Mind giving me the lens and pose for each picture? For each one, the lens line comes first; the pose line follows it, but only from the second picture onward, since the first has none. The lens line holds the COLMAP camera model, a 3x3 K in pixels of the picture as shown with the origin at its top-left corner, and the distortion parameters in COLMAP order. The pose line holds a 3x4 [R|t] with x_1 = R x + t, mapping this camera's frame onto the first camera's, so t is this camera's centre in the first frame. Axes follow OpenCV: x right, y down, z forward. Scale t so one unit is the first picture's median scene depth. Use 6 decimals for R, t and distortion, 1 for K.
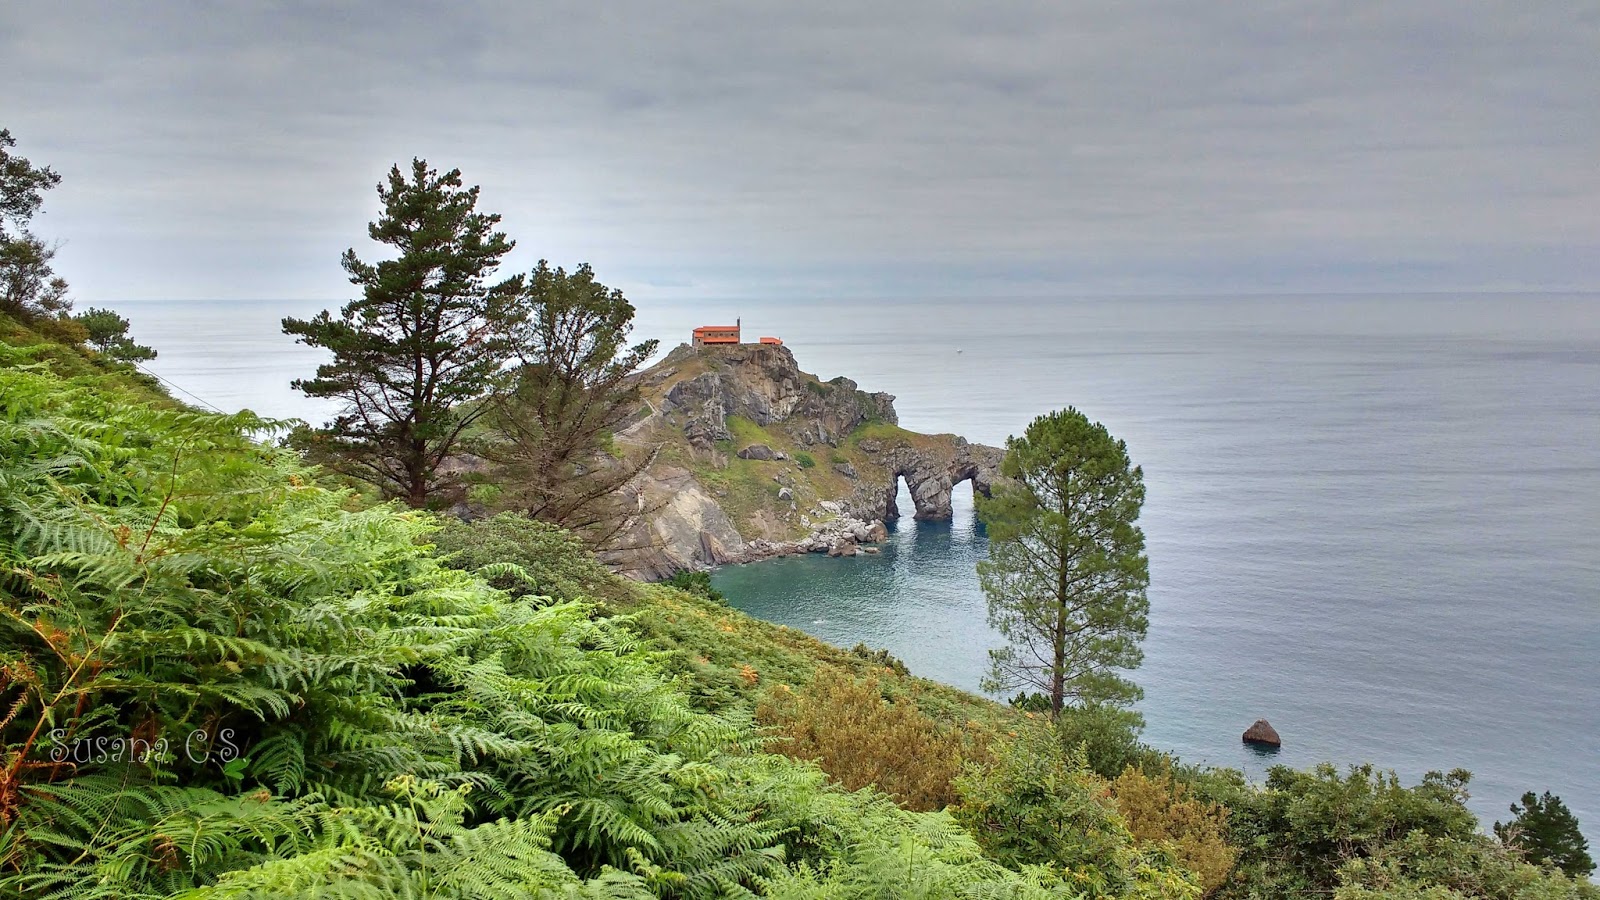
lens RADIAL K [[1347.9, 0, 801.0], [0, 1347.9, 450.0], [0, 0, 1]] dist [0.007358, 0.000476]
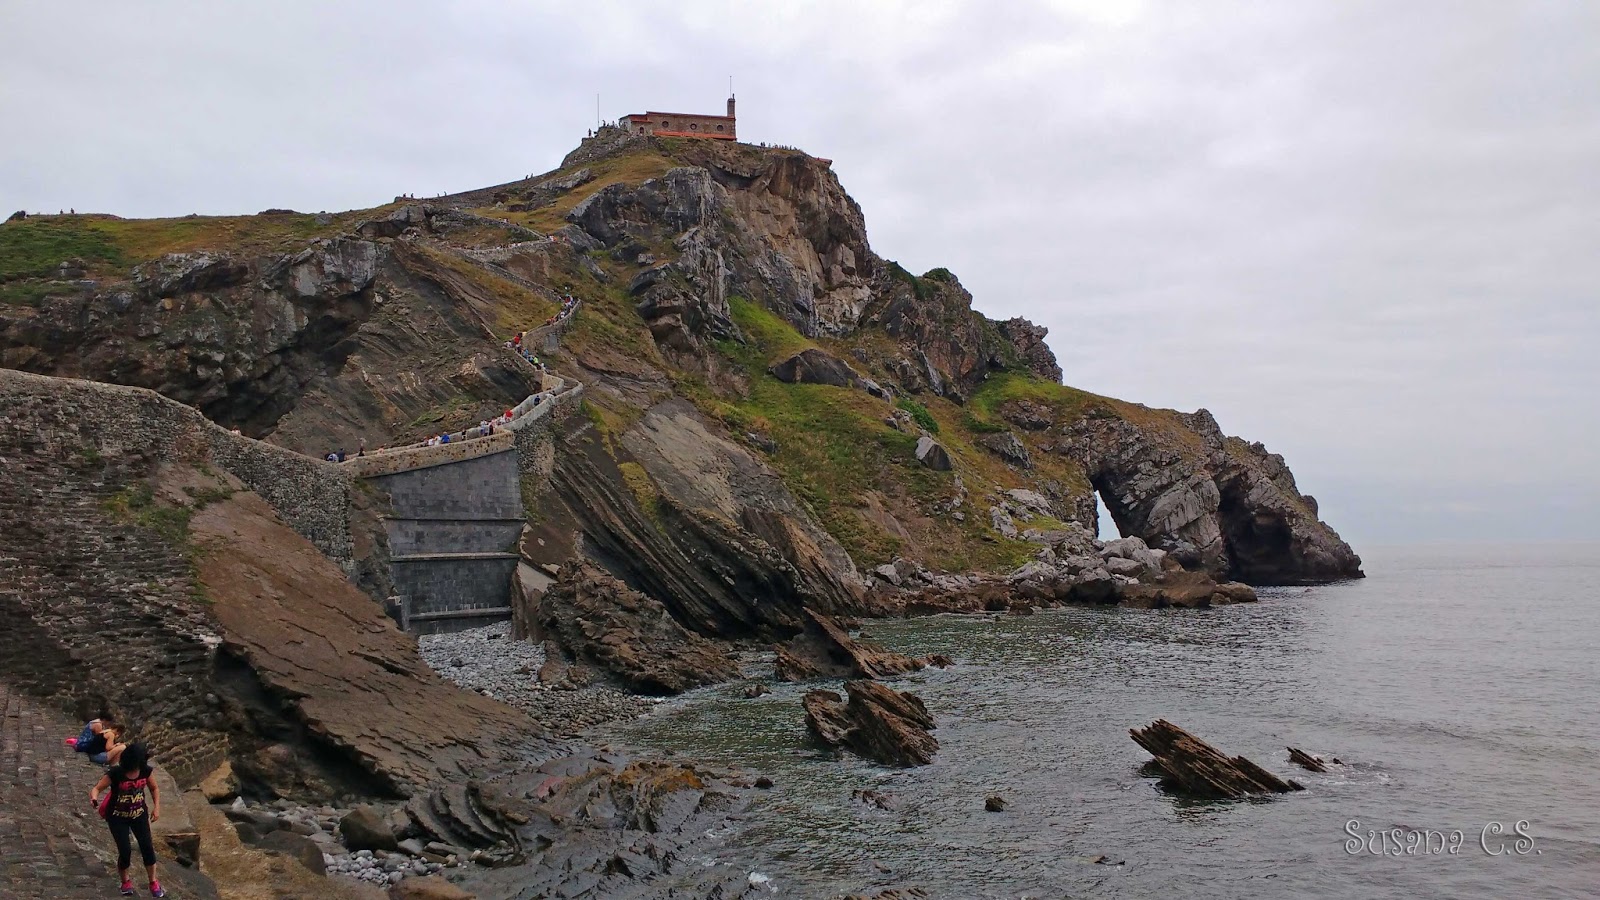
lens RADIAL K [[1347.9, 0, 798.4], [0, 1347.9, 450.5], [0, 0, 1]] dist [0.007358, 0.000476]
pose [[0.983807, 0.008161, 0.179047, -0.103094], [0.025498, 0.982430, -0.184882, 0.090572], [-0.177410, 0.186453, 0.966313, 0.630804]]
